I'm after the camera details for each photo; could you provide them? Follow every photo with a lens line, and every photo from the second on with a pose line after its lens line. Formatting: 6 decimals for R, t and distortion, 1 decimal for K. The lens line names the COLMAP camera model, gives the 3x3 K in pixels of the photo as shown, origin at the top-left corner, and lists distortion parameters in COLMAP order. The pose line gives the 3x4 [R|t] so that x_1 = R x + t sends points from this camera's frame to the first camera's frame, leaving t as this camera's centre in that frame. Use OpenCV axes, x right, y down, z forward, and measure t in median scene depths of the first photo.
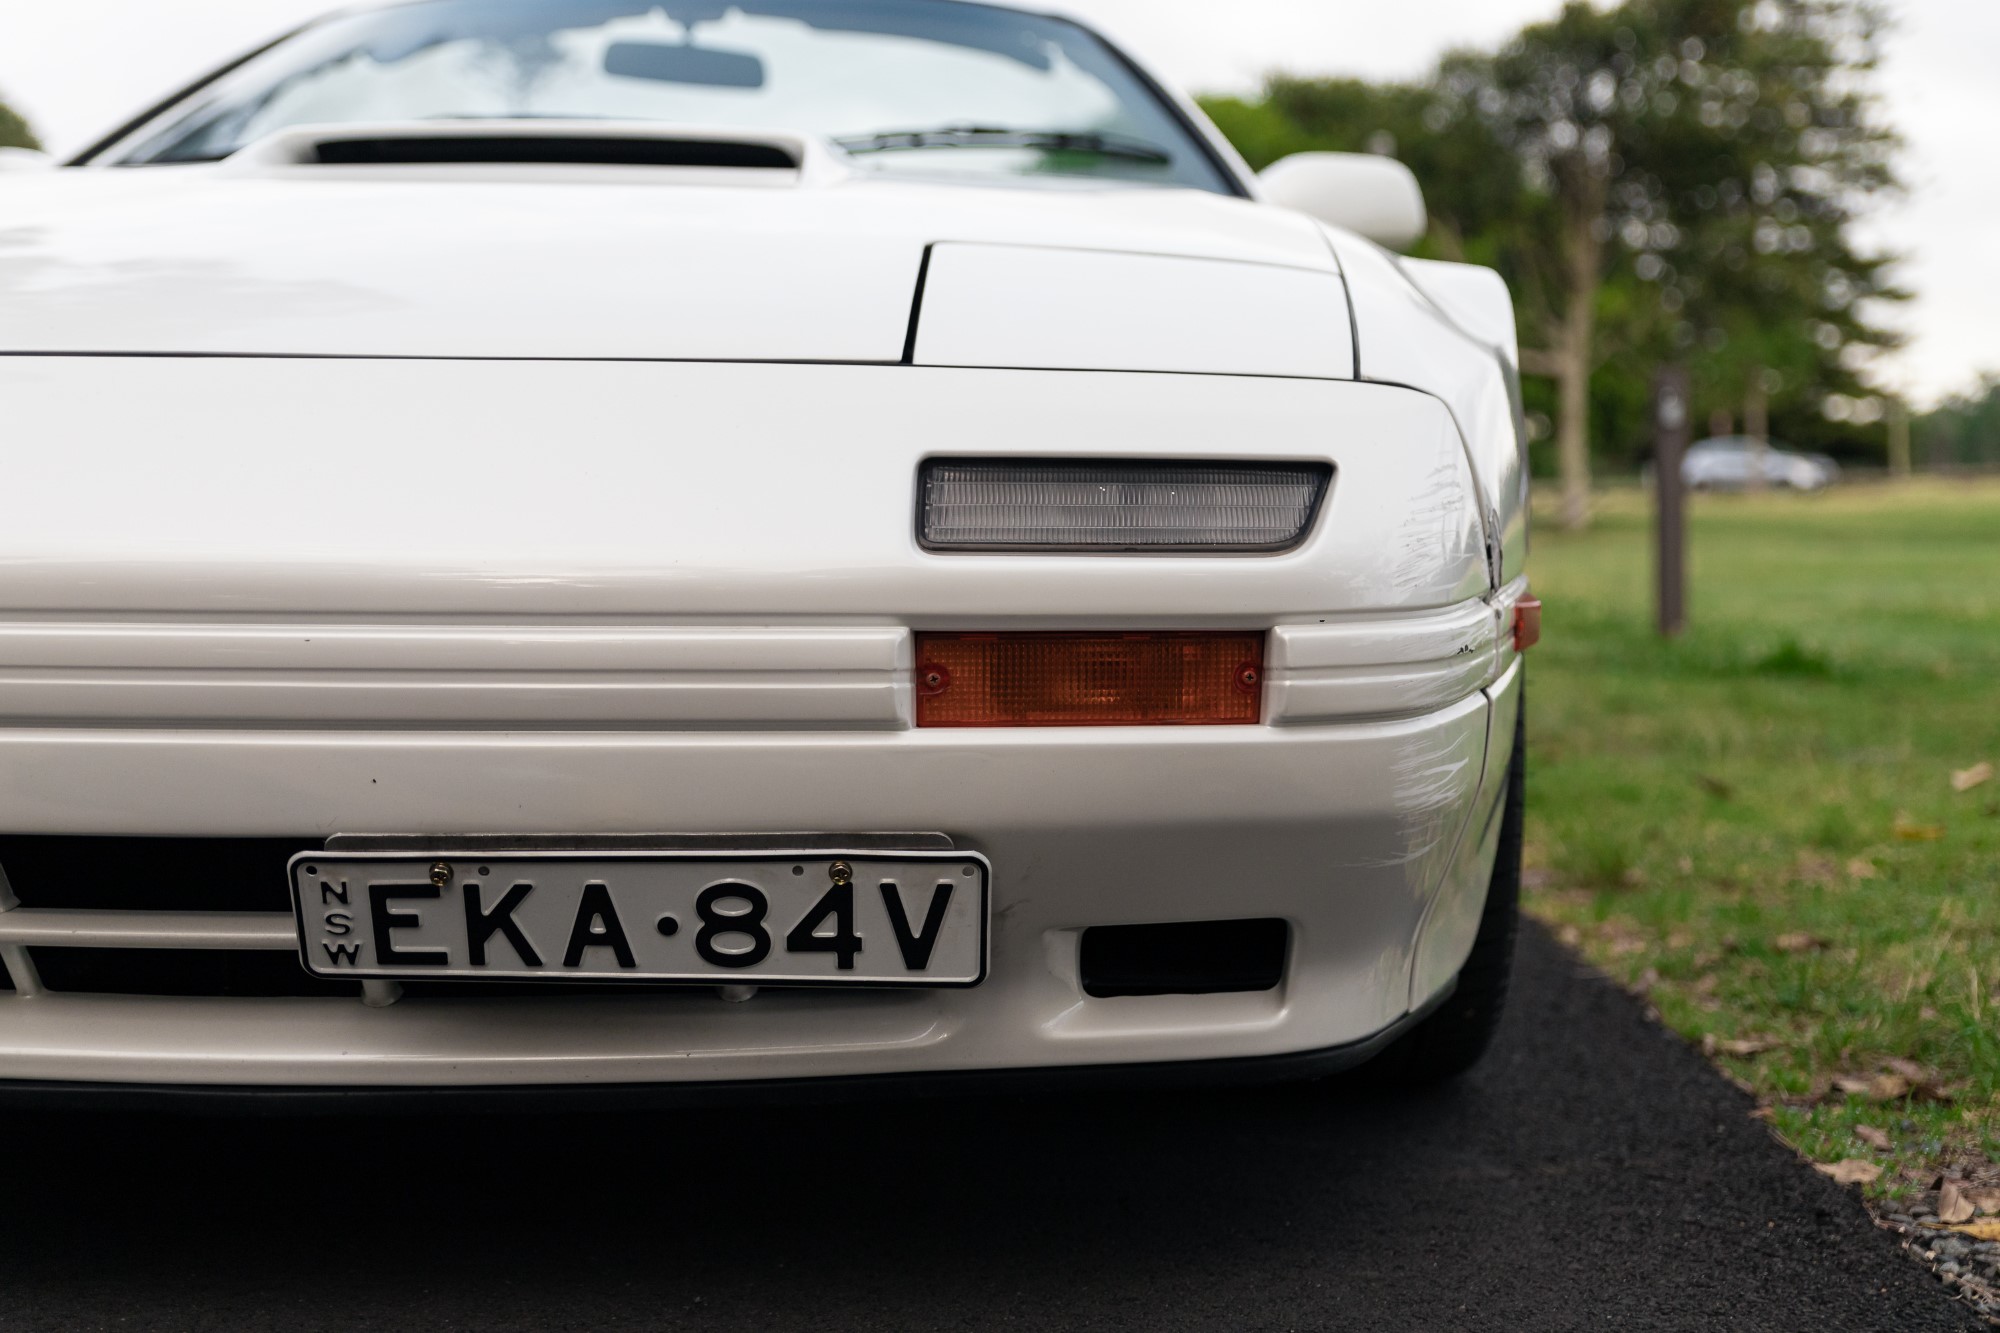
lens RADIAL K [[2444.1, 0, 1000.0], [0, 2444.1, 666.5], [0, 0, 1]] dist [-0.013907, 0.031309]
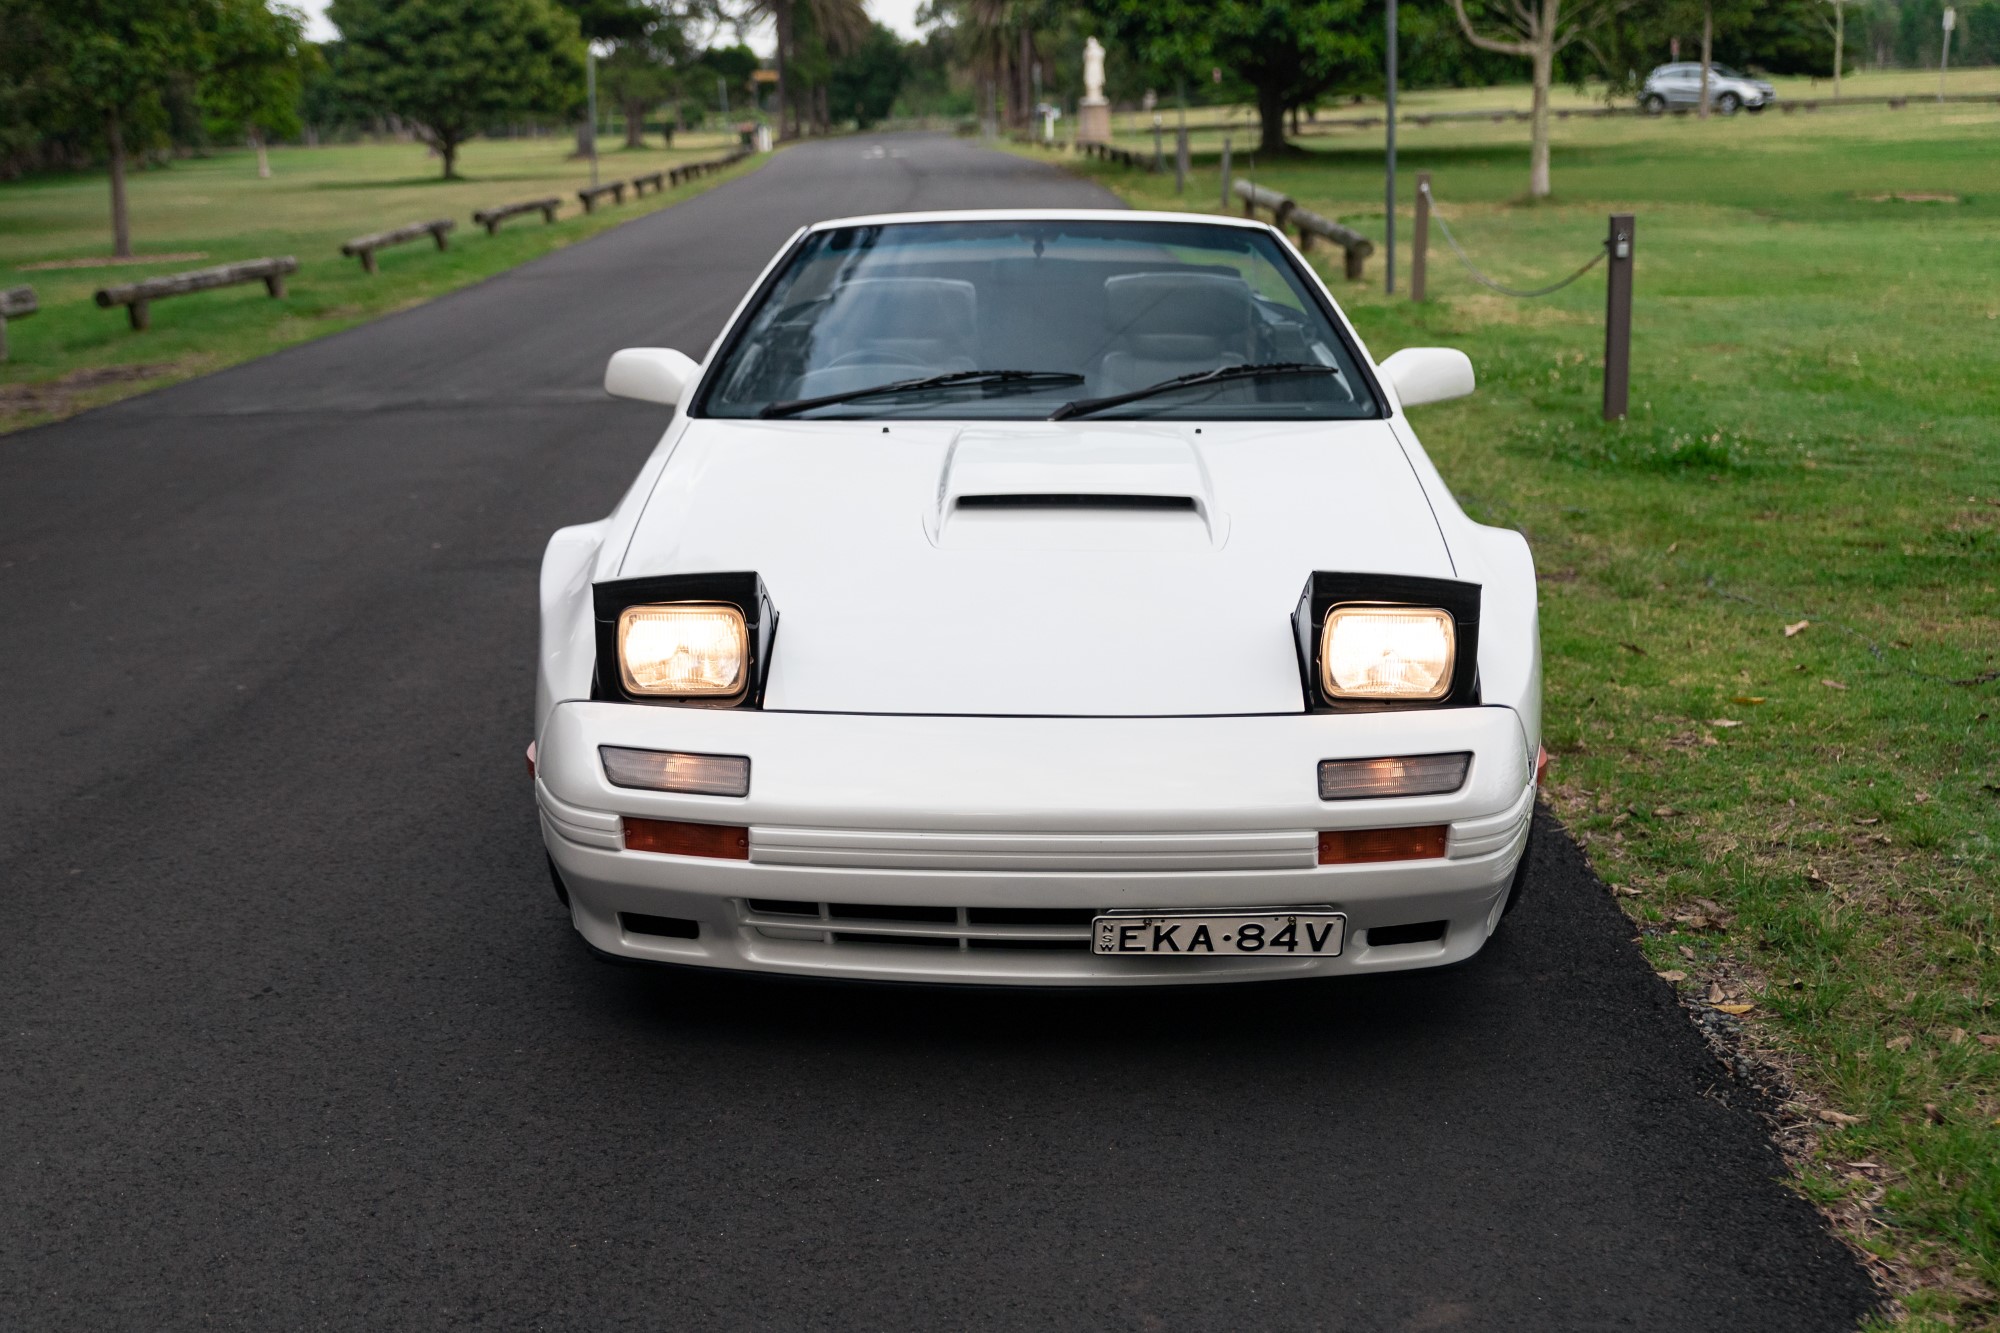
lens RADIAL K [[2147.4, 0, 1000.0], [0, 2147.4, 666.5], [0, 0, 1]] dist [-0.007290, -0.008856]
pose [[0.999948, -0.003867, -0.009438, -0.356143], [0.005487, 0.983982, 0.178182, -0.603344], [0.008598, -0.178225, 0.983952, -1.269528]]
